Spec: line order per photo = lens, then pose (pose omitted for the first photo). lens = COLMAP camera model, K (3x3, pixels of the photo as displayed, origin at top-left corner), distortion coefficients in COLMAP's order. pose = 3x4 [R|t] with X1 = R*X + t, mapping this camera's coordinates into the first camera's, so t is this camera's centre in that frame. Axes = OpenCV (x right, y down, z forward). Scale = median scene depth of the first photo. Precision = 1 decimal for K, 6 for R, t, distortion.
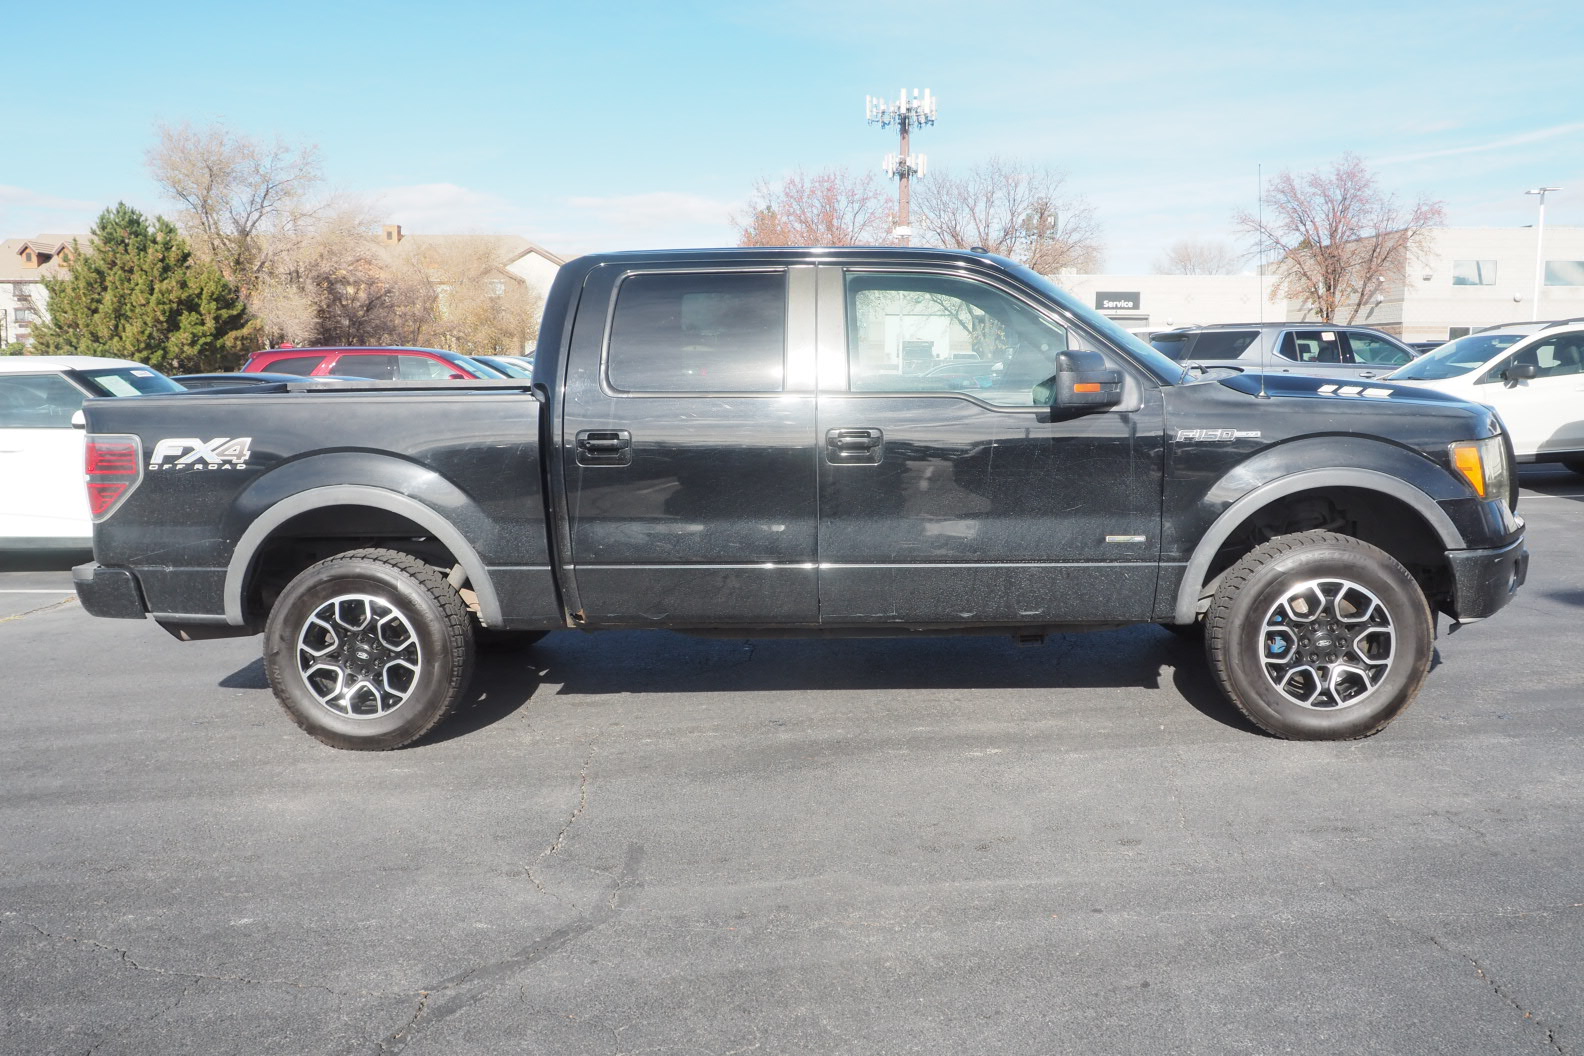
lens RADIAL K [[1361.1, 0, 792.0], [0, 1361.1, 528.0], [0, 0, 1]] dist [-0.008916, -0.008809]
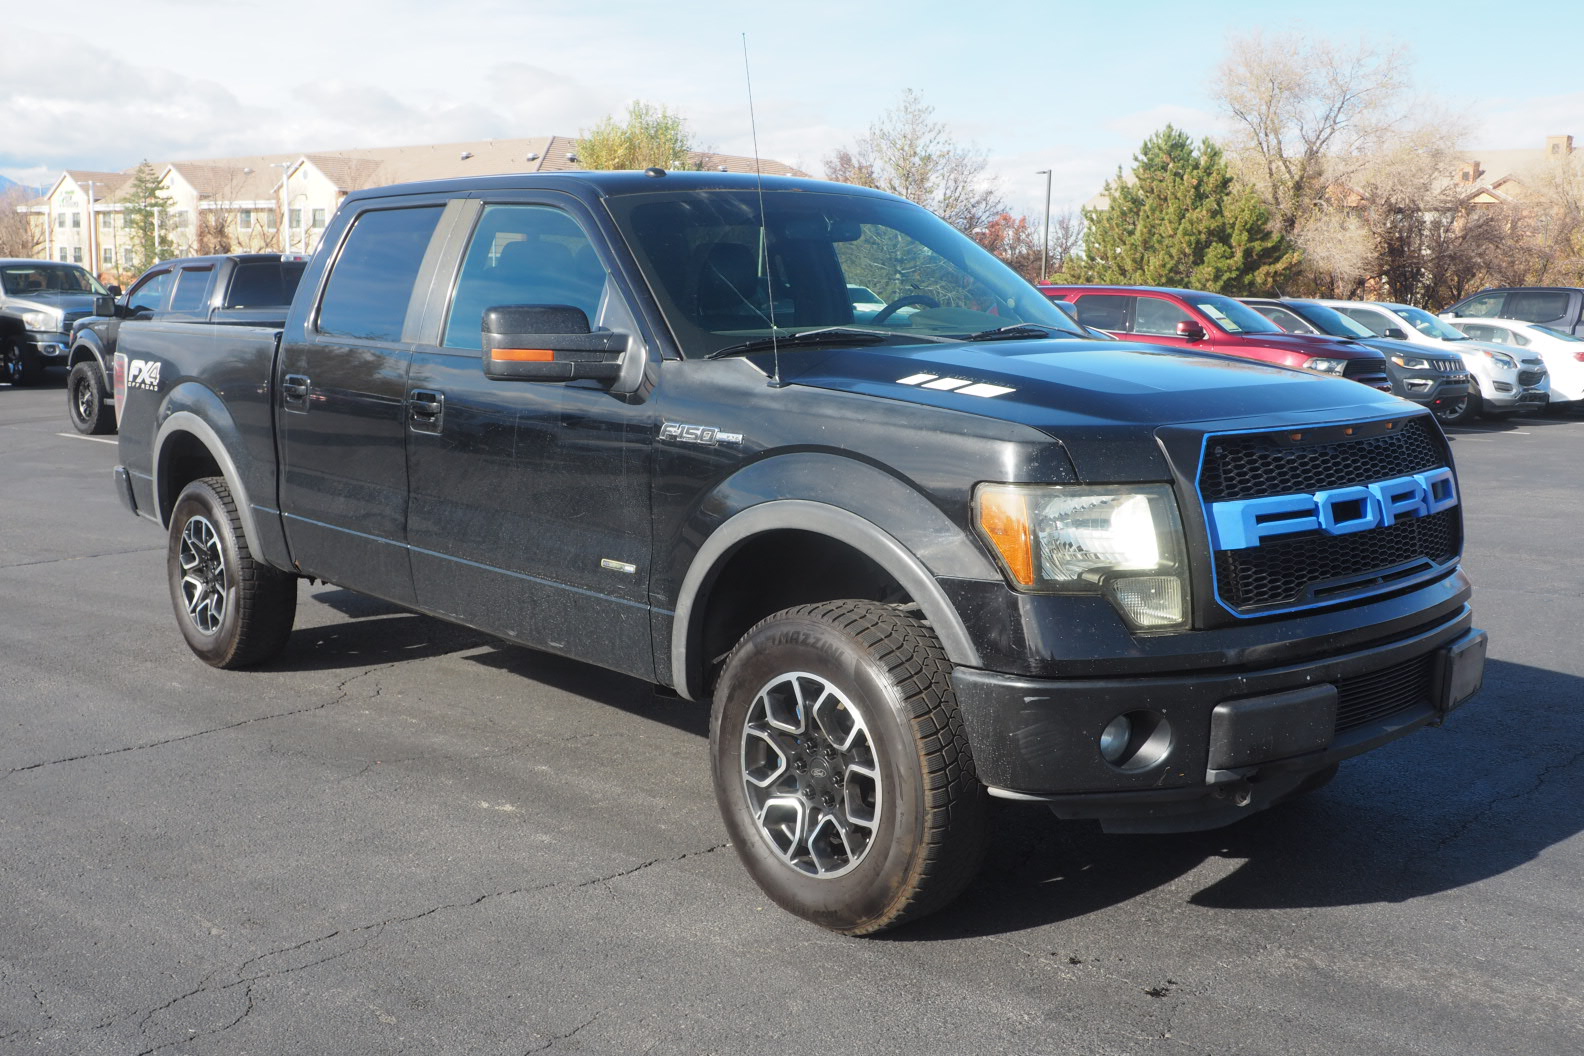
lens RADIAL K [[1573.3, 0, 788.8], [0, 1573.3, 549.9], [0, 0, 1]] dist [-0.021191, 0.002797]
pose [[0.705185, 0.136865, -0.695688, 0.111313], [-0.112264, 0.990368, 0.081042, -0.009829], [0.700079, 0.020951, 0.713758, 0.057910]]
